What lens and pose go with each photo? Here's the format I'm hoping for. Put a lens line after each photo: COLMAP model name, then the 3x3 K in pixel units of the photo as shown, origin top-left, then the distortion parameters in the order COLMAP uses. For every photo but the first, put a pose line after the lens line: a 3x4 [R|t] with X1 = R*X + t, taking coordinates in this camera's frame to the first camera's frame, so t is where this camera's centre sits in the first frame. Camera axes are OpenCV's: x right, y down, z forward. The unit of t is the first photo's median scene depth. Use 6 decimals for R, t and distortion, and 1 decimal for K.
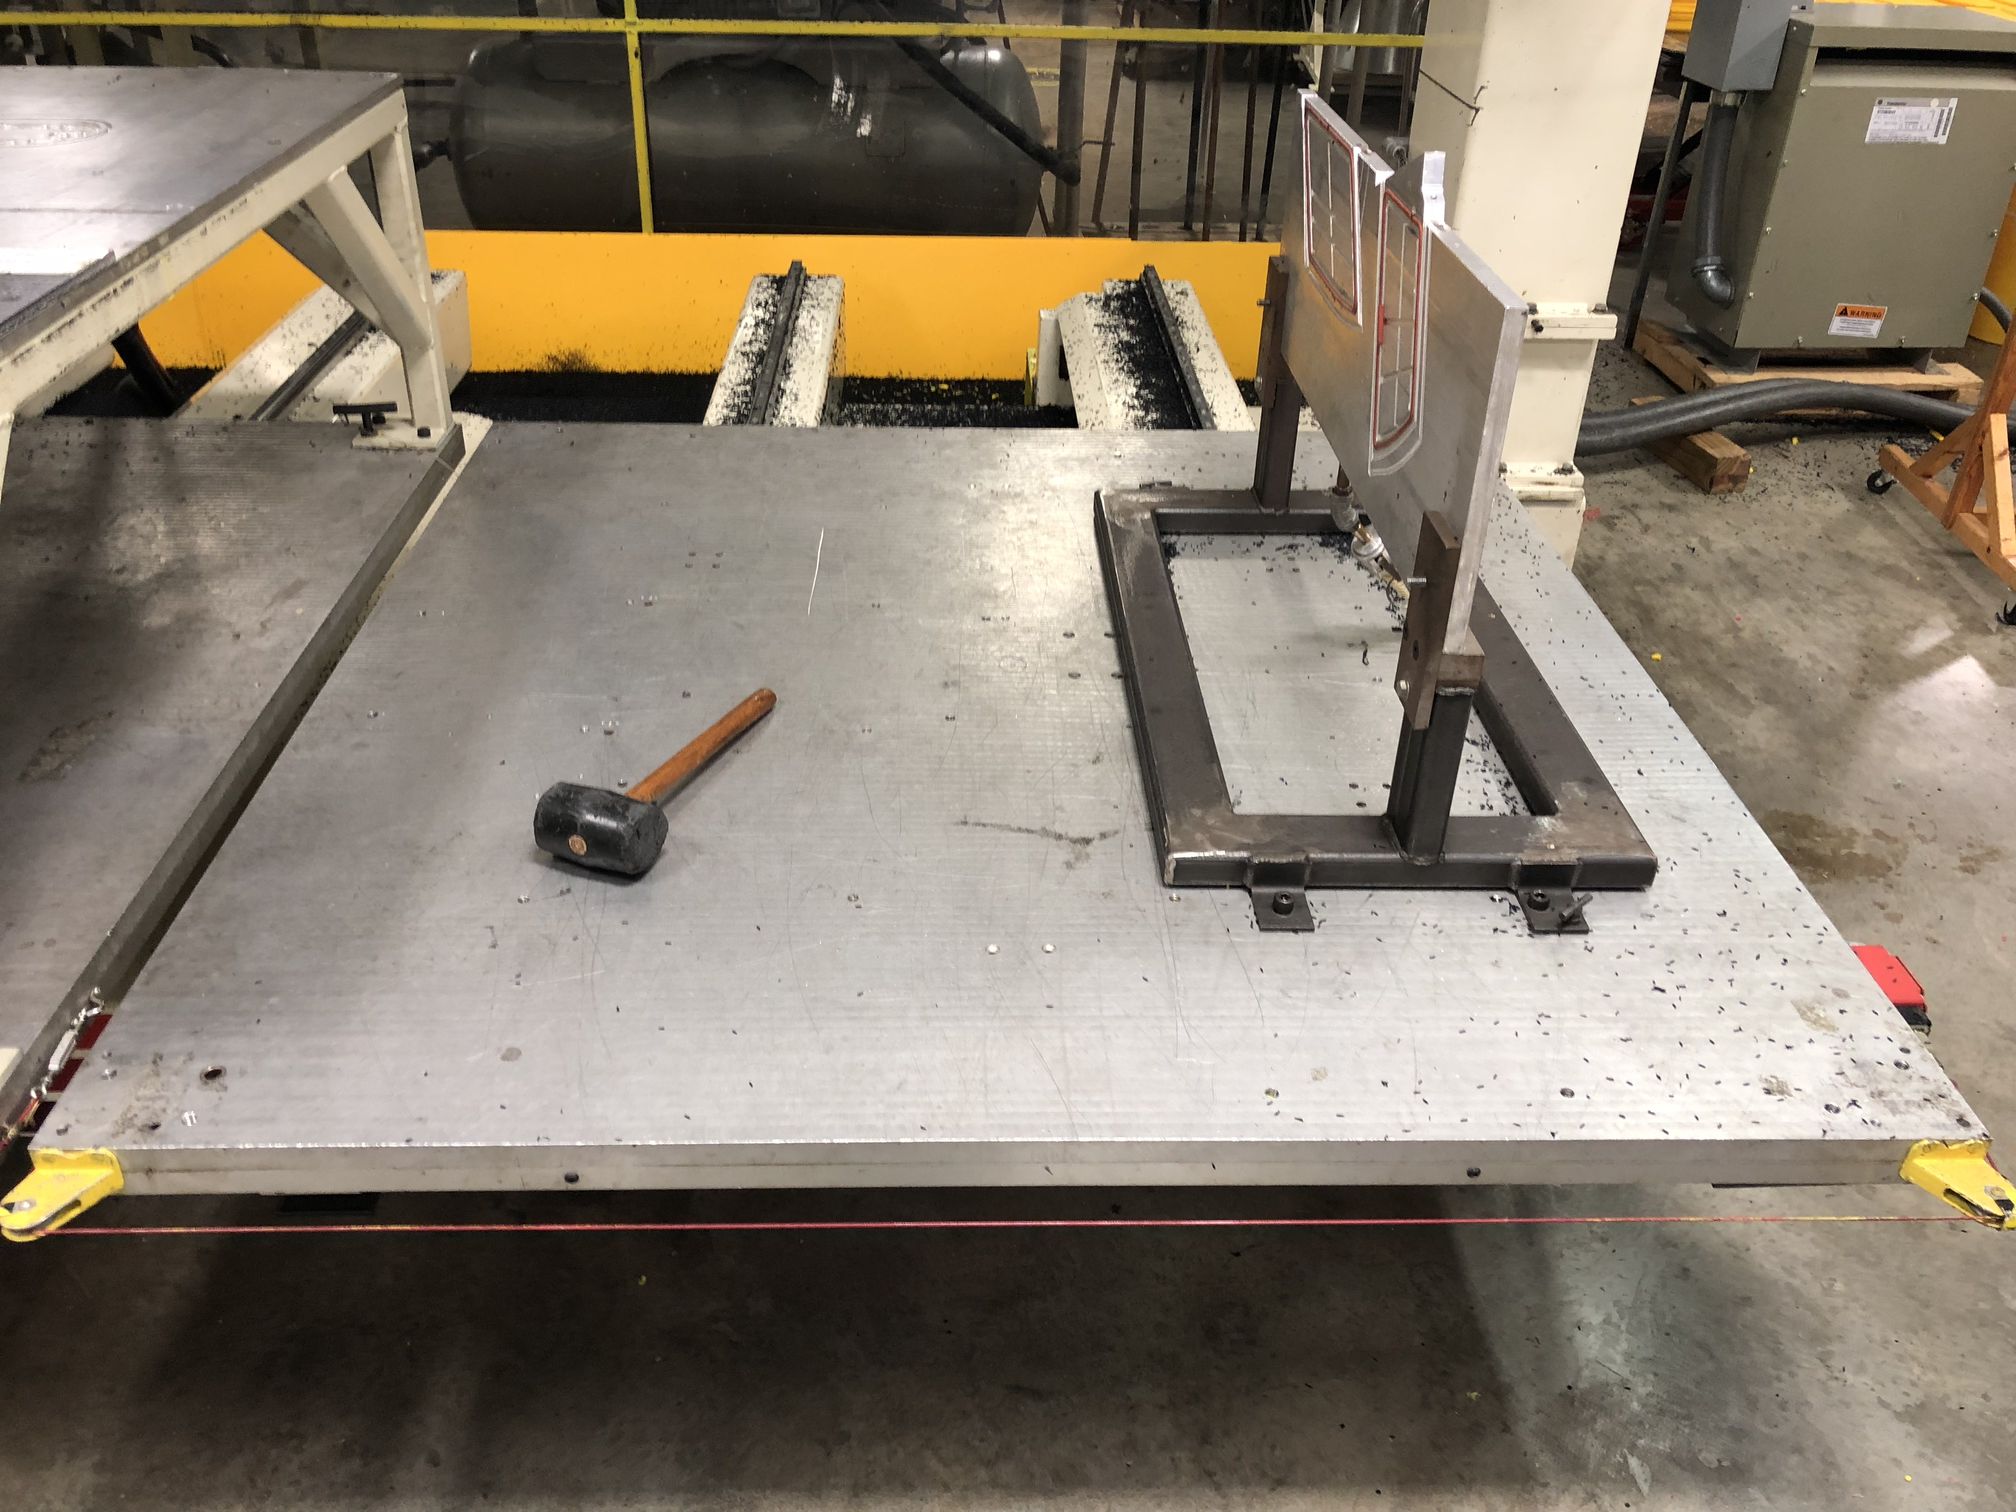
lens RADIAL K [[1650.7, 0, 976.7], [0, 1650.7, 750.9], [0, 0, 1]] dist [0.005783, 0.003204]
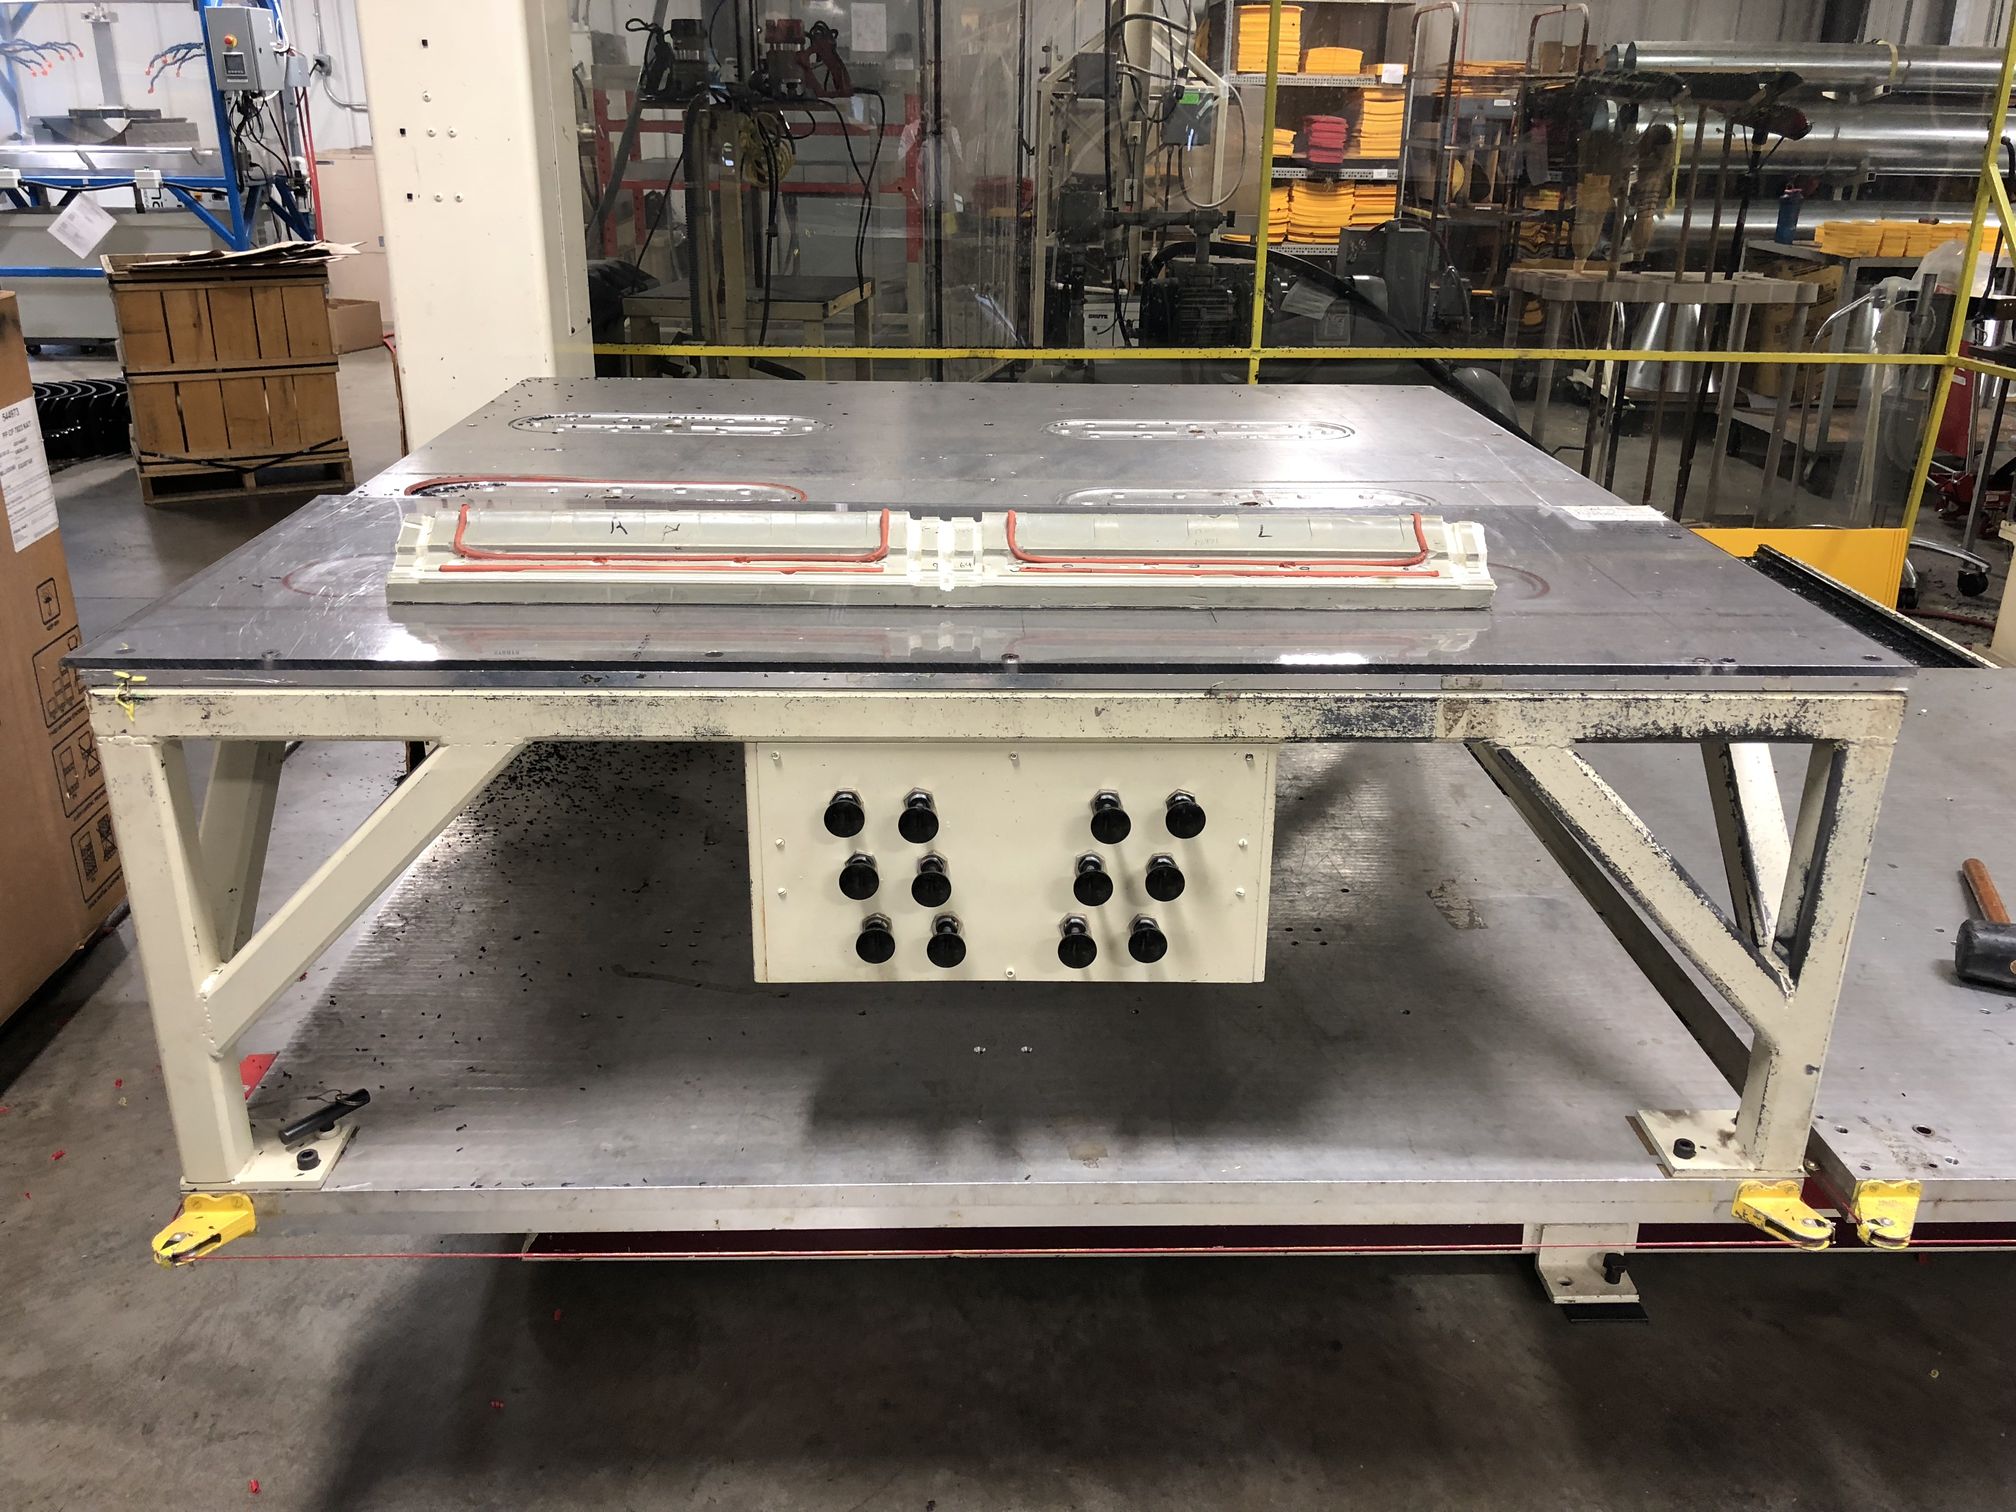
lens RADIAL K [[1653.8, 0, 1026.8], [0, 1653.8, 735.5], [0, 0, 1]] dist [0.078555, -0.077175]
pose [[0.999829, -0.009154, 0.016040, -0.502983], [0.012006, 0.982124, -0.187854, 0.058296], [-0.014034, 0.188014, 0.982066, -0.127062]]
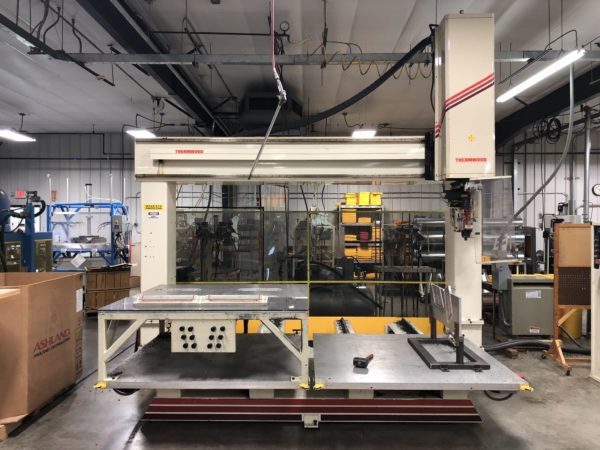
lens RADIAL K [[491.9, 0, 300.0], [0, 491.9, 225.0], [0, 0, 1]] dist [0.020601, -0.005272]
pose [[0.999311, -0.016713, -0.033129, -0.227644], [-0.003006, 0.853427, -0.521203, 0.387398], [0.036984, 0.520944, 0.852789, -0.770574]]
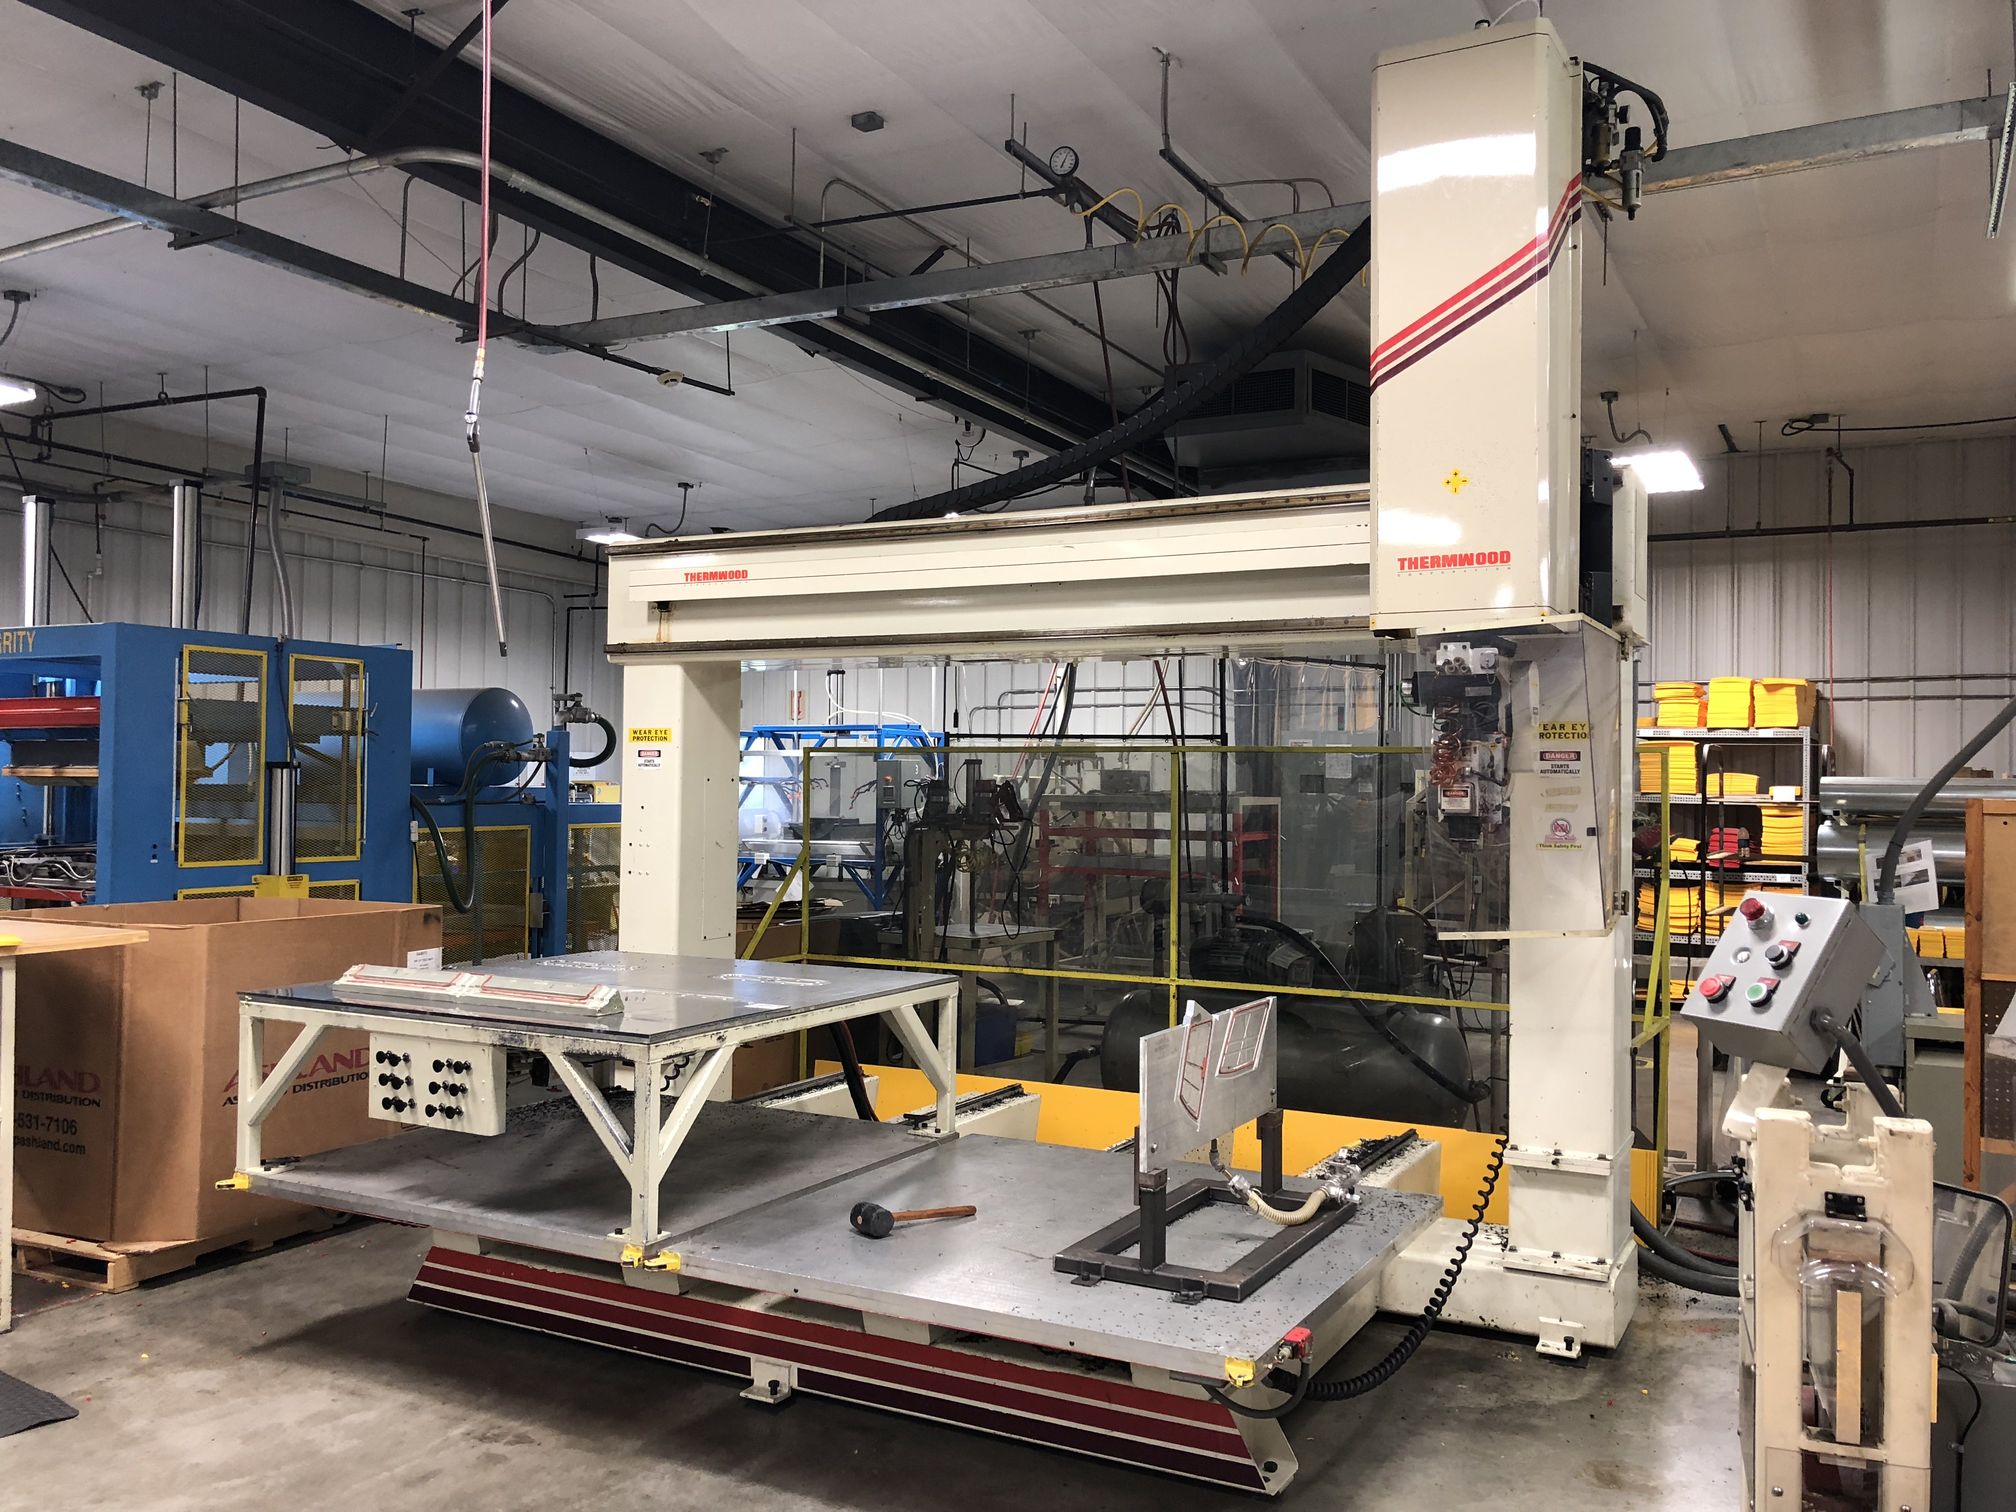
lens RADIAL K [[1652.8, 0, 1008.0], [0, 1652.8, 756.0], [0, 0, 1]] dist [0.020601, -0.005272]
pose [[0.871566, -0.013672, -0.490087, 0.657819], [-0.256043, 0.839774, -0.478771, 0.329082], [0.418108, 0.542764, 0.728418, -0.646466]]
